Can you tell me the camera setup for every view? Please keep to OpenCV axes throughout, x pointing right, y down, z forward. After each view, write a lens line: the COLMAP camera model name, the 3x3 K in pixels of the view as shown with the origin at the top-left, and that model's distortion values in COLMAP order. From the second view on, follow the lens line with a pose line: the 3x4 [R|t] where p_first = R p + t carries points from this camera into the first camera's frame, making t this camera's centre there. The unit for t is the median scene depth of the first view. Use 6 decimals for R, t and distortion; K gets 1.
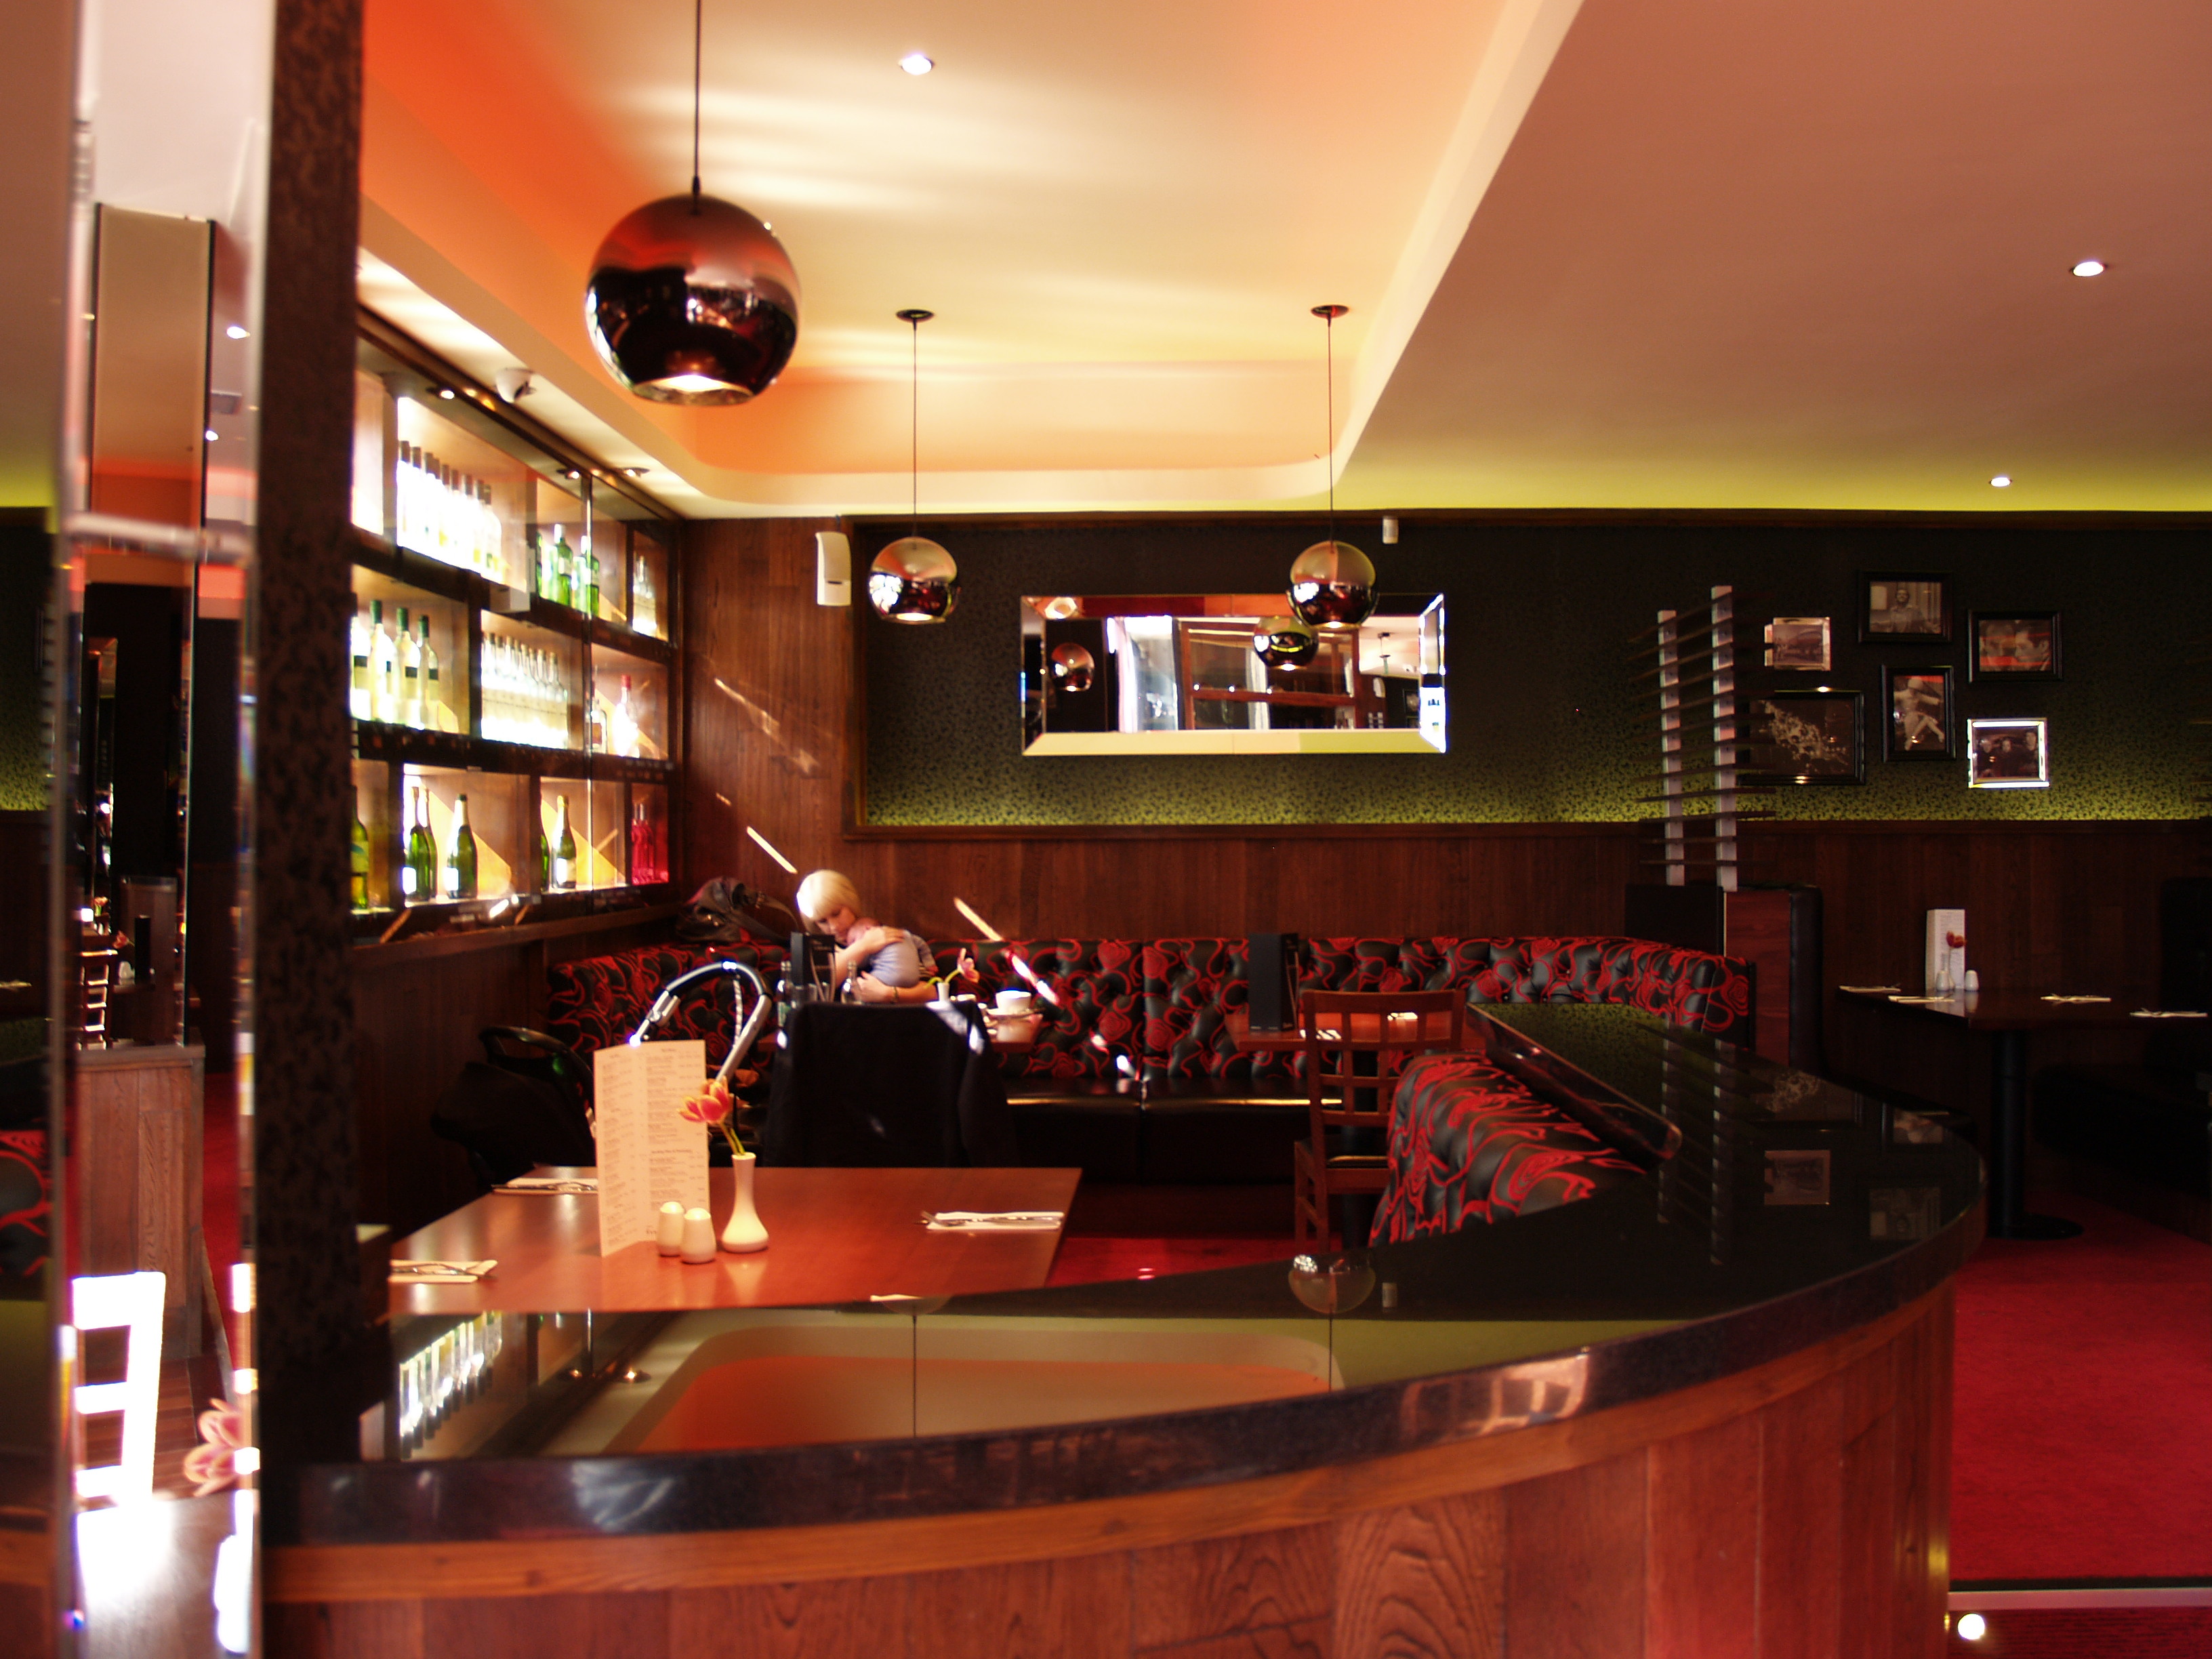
lens RADIAL K [[1822.4, 0, 1102.8], [0, 1822.4, 841.9], [0, 0, 1]] dist [-0.134866, 0.095445]
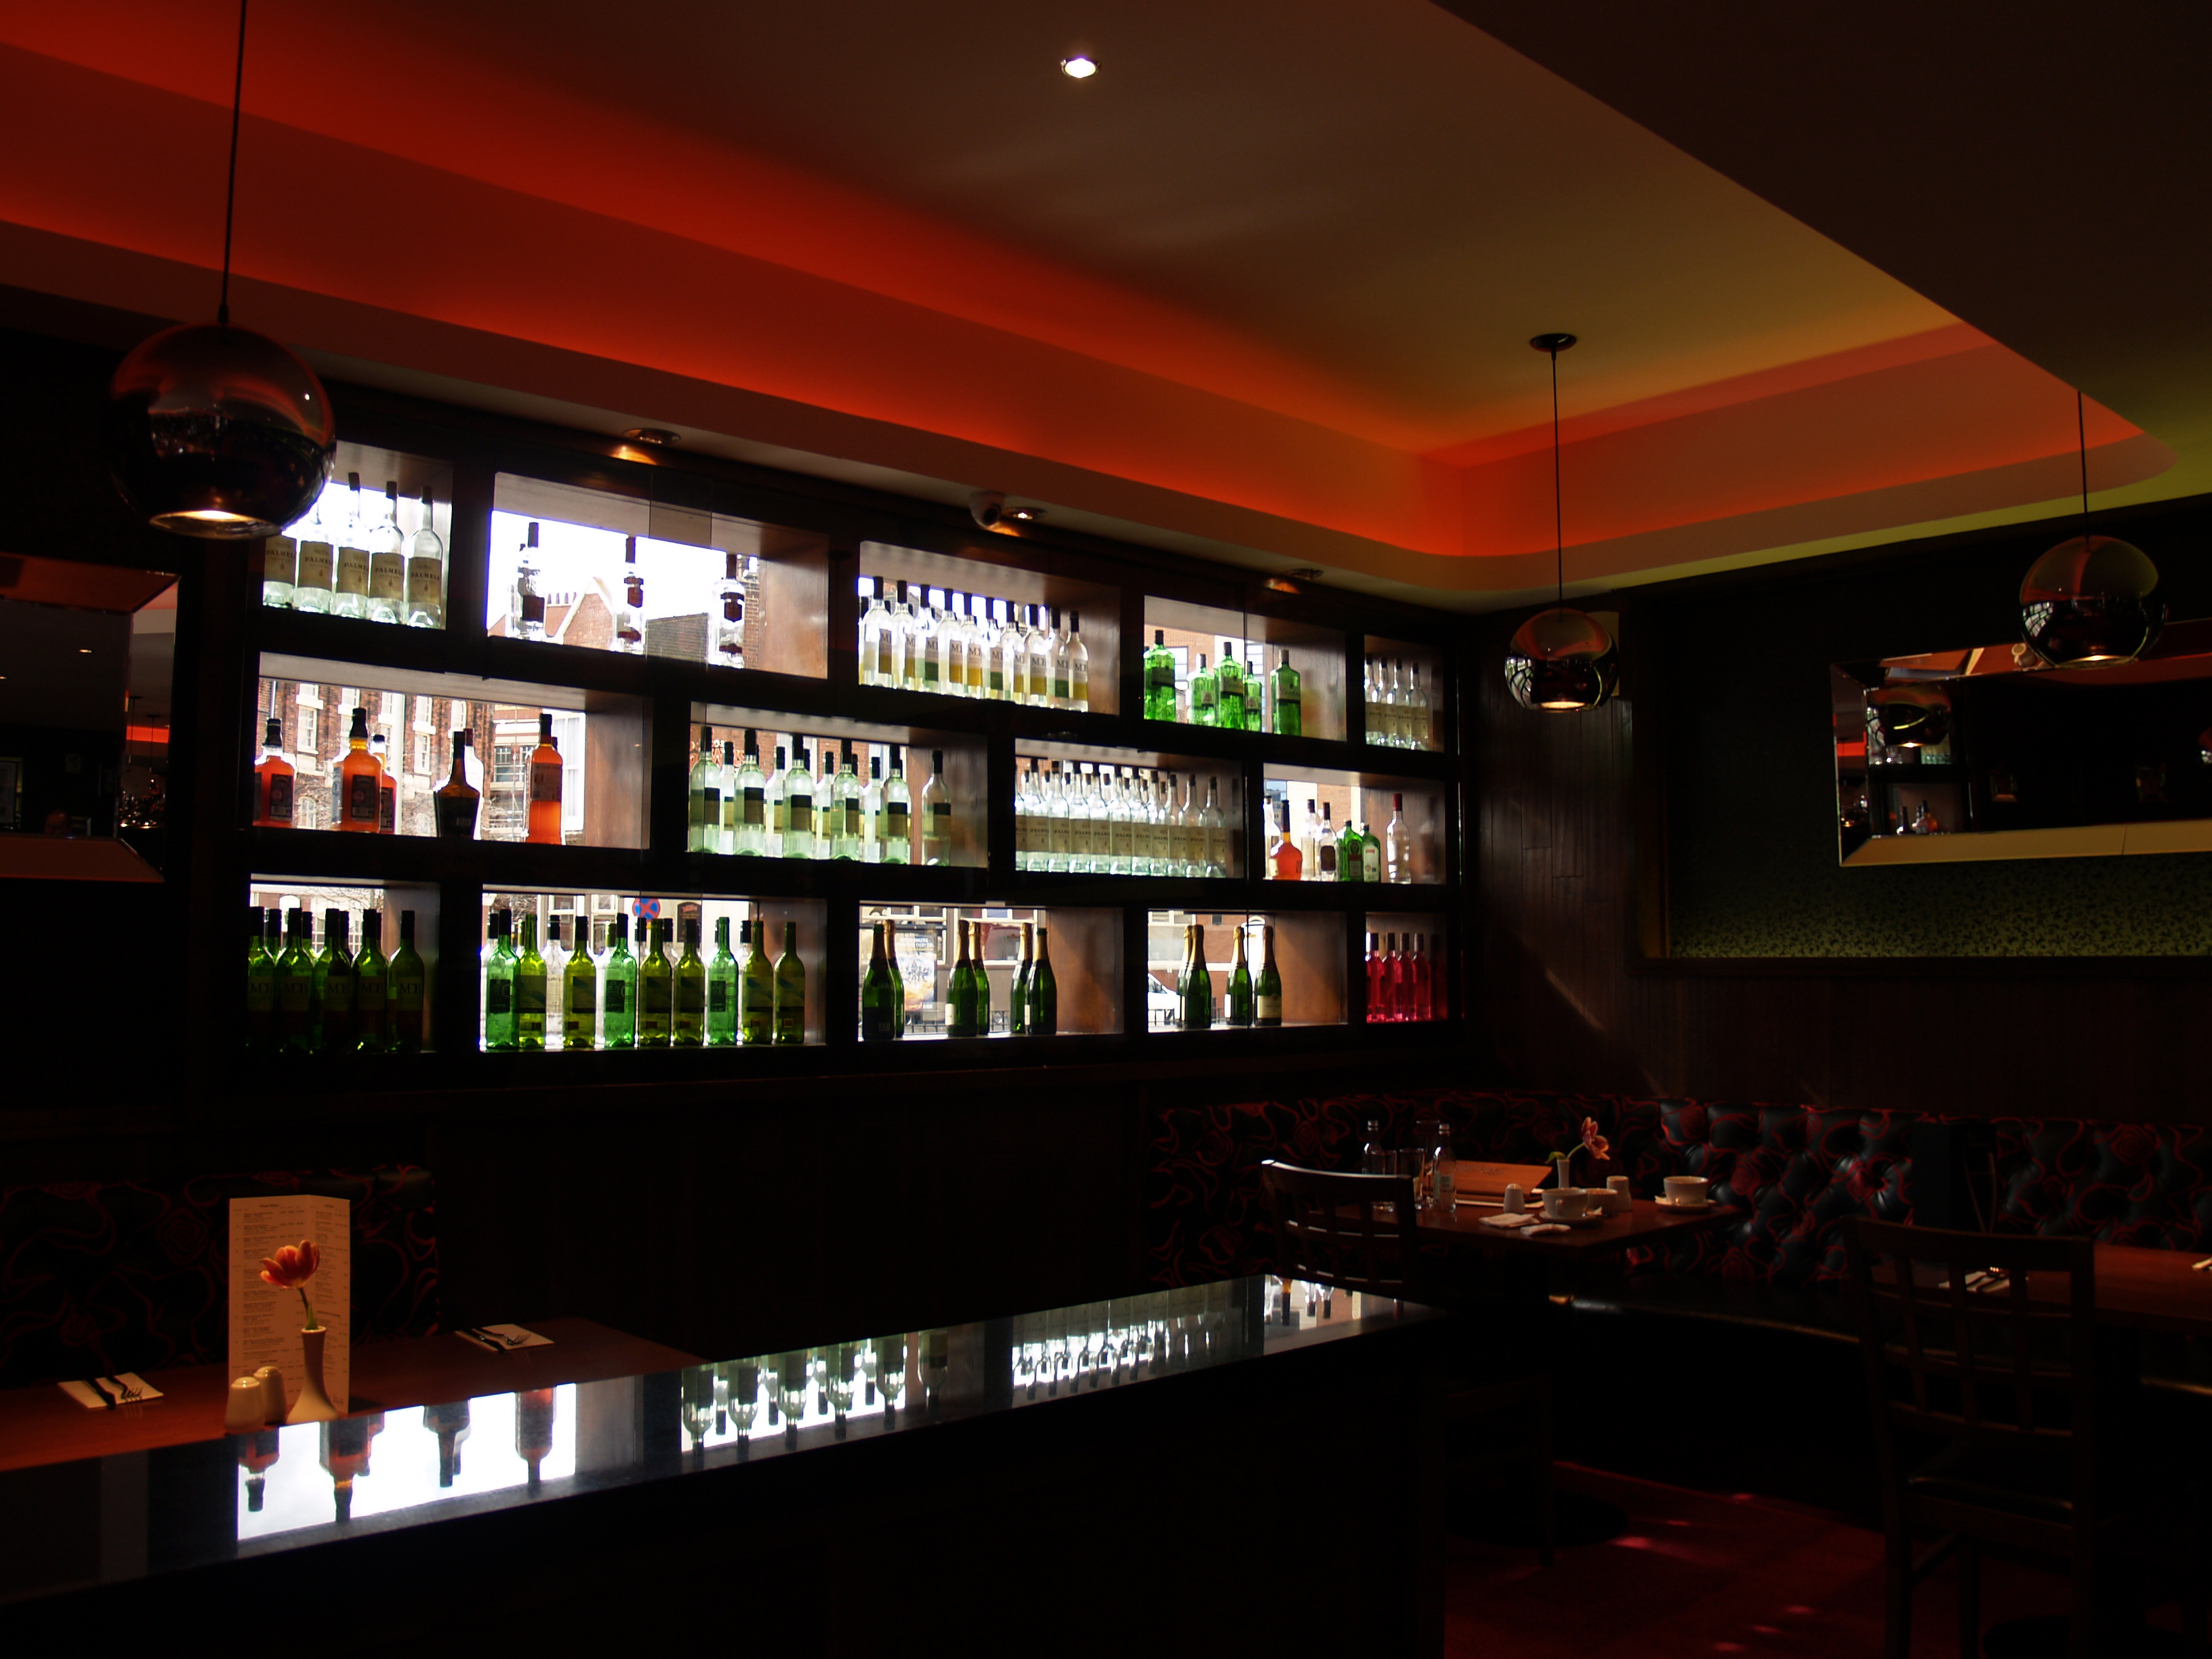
lens RADIAL K [[1822.4, 0, 1102.8], [0, 1822.4, 841.9], [0, 0, 1]] dist [-0.134866, 0.095445]
pose [[0.695527, -0.040994, -0.717330, 0.287828], [-0.007398, 0.997910, -0.064202, -0.007350], [0.718462, 0.049961, 0.693770, 0.251856]]
